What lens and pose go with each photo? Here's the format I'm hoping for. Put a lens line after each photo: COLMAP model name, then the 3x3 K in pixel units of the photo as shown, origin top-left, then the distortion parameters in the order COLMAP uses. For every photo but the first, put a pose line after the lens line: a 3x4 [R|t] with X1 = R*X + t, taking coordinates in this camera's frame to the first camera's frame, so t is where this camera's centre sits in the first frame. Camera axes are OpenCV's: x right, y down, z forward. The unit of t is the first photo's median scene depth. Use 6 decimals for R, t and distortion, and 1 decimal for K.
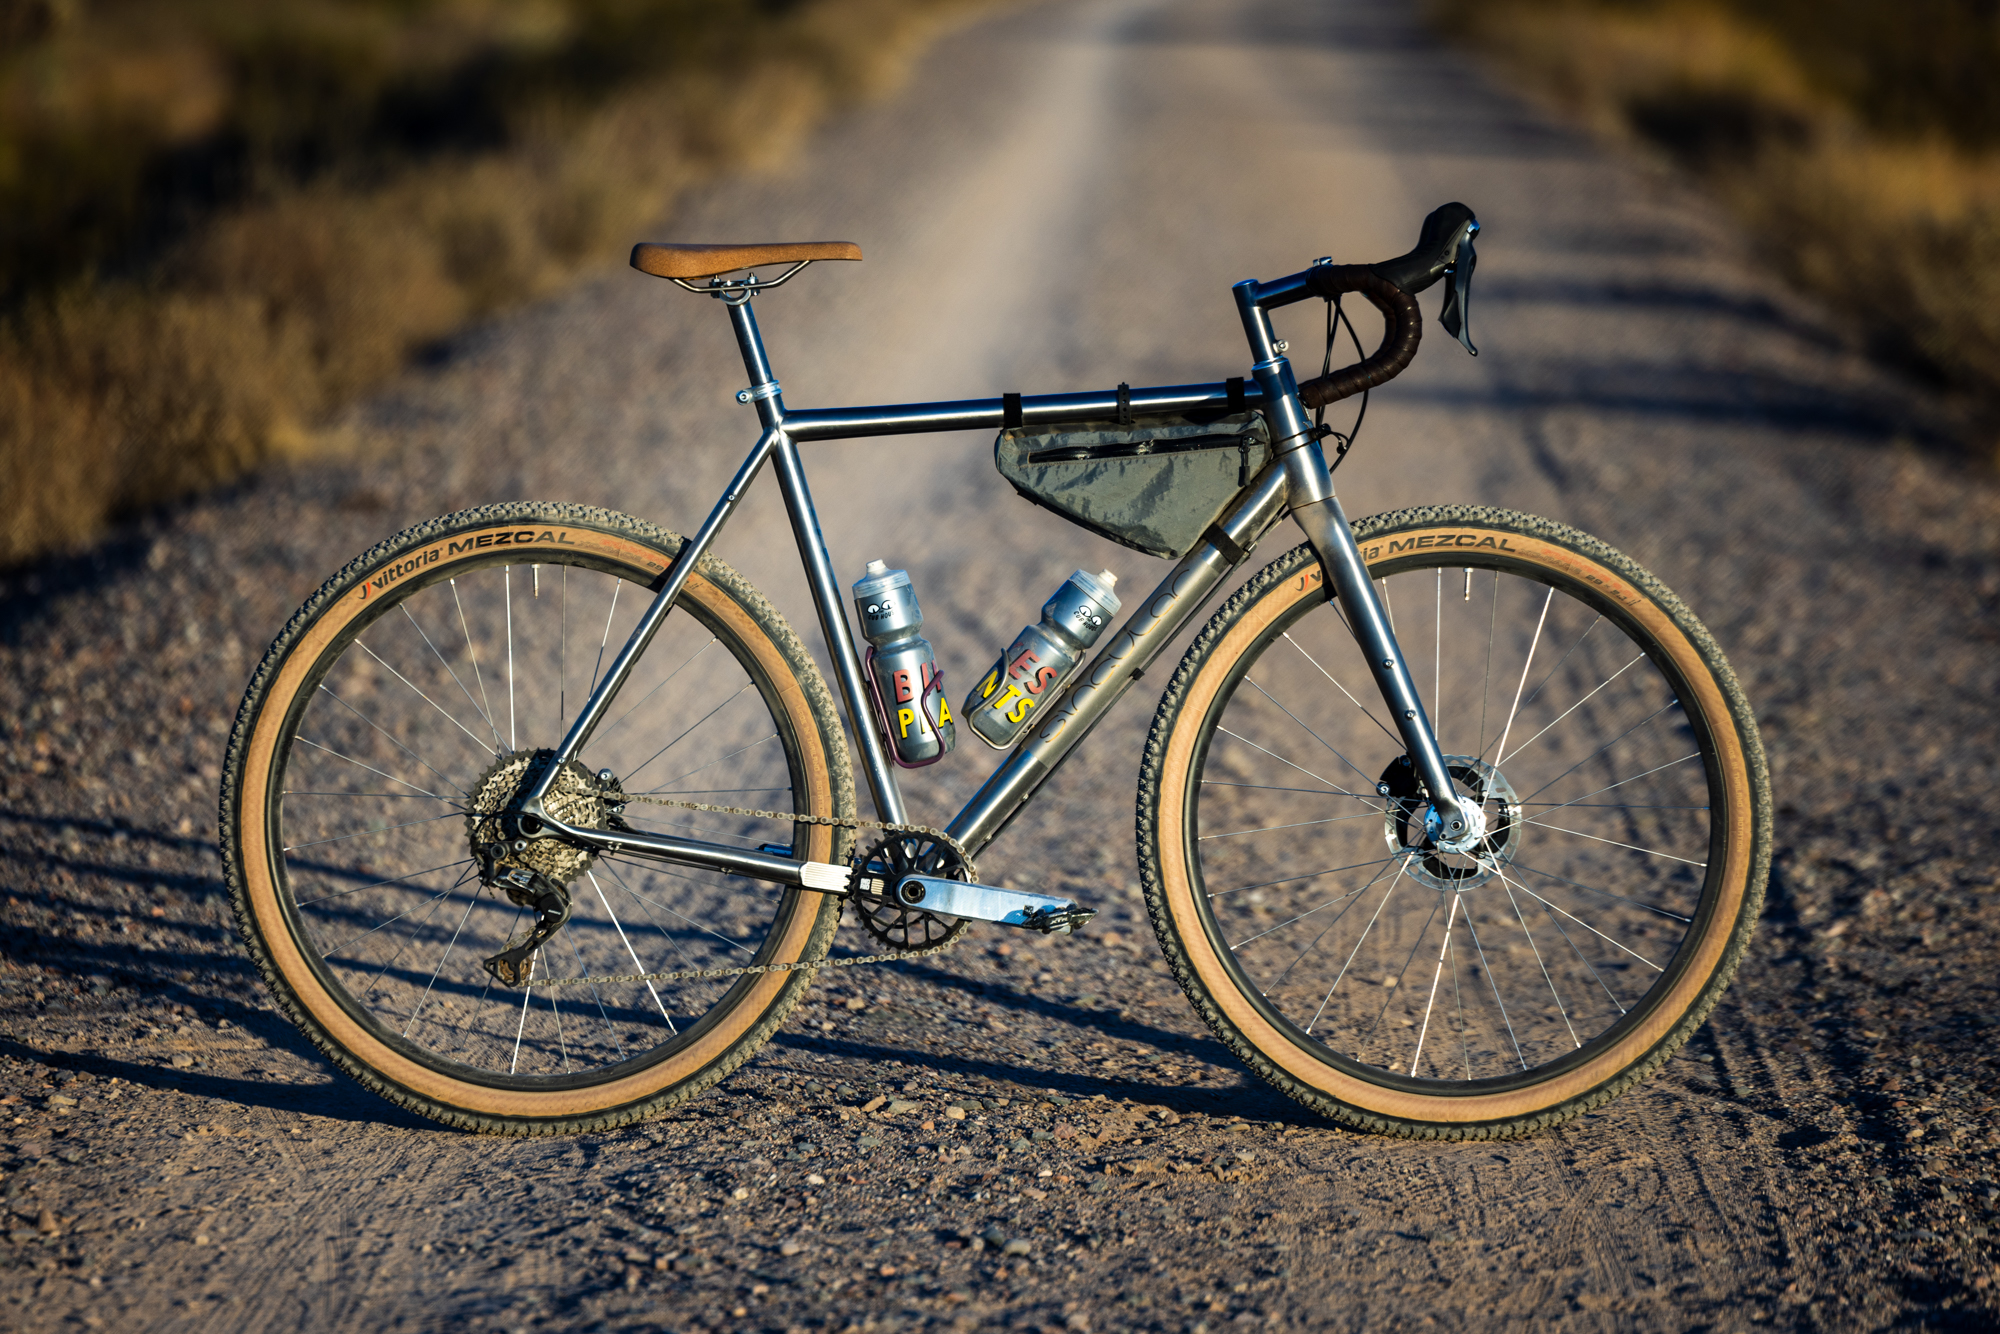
lens RADIAL K [[11980.4, 0, 1000.0], [0, 11980.4, 667.0], [0, 0, 1]] dist [-0.362195, 19.619304]
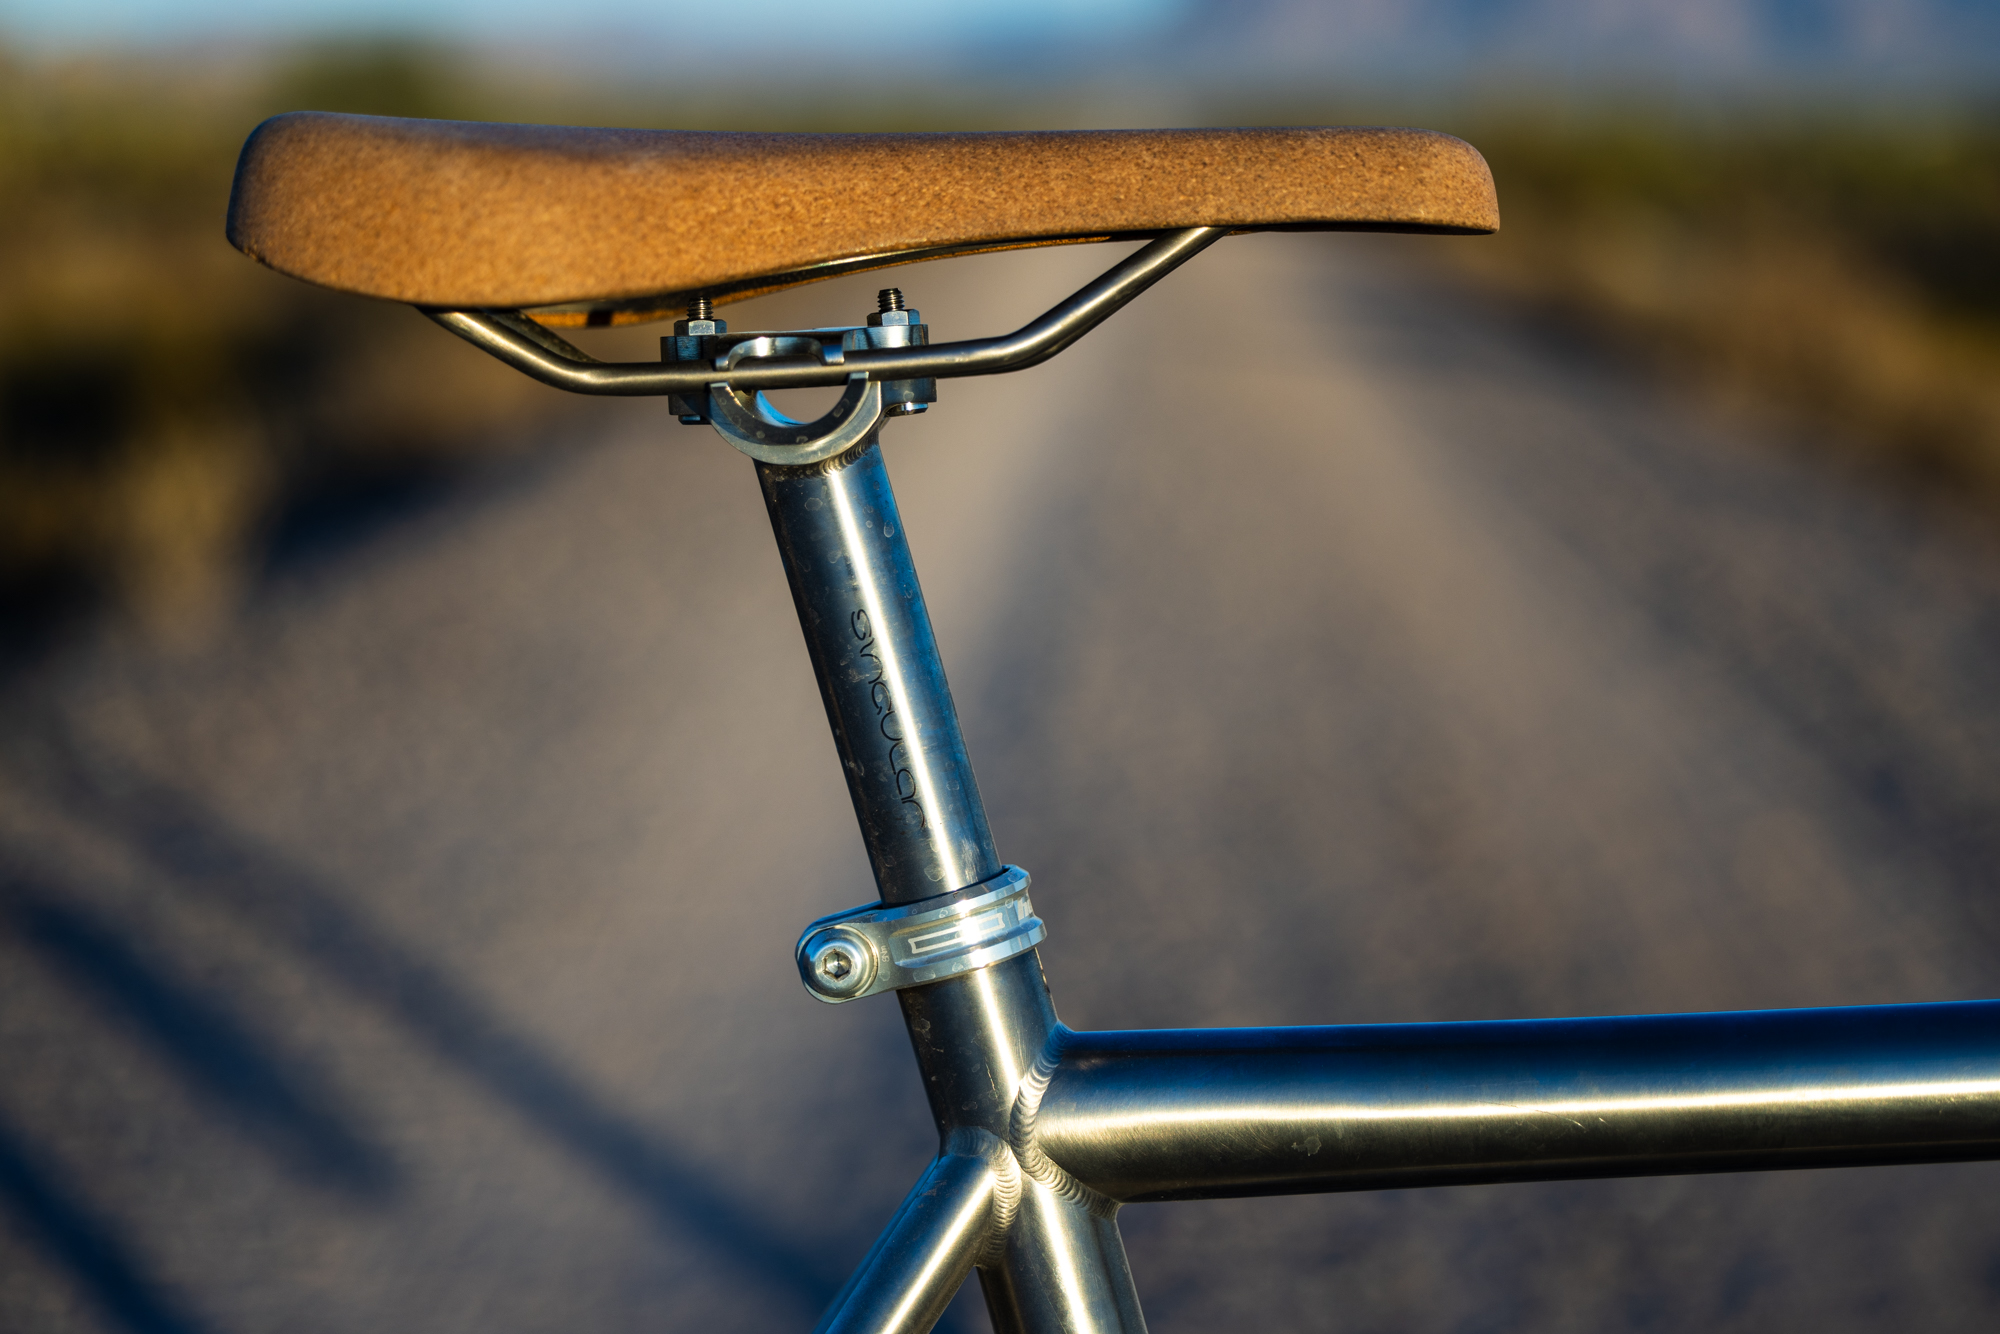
lens RADIAL K [[4451.8, 0, 1000.0], [0, 4451.8, 667.0], [0, 0, 1]] dist [-0.065901, -0.241439]
pose [[0.999830, 0.018416, -0.001231, -0.018926], [-0.018353, 0.999054, 0.039424, -0.029987], [0.001956, -0.039395, 0.999222, 0.935070]]
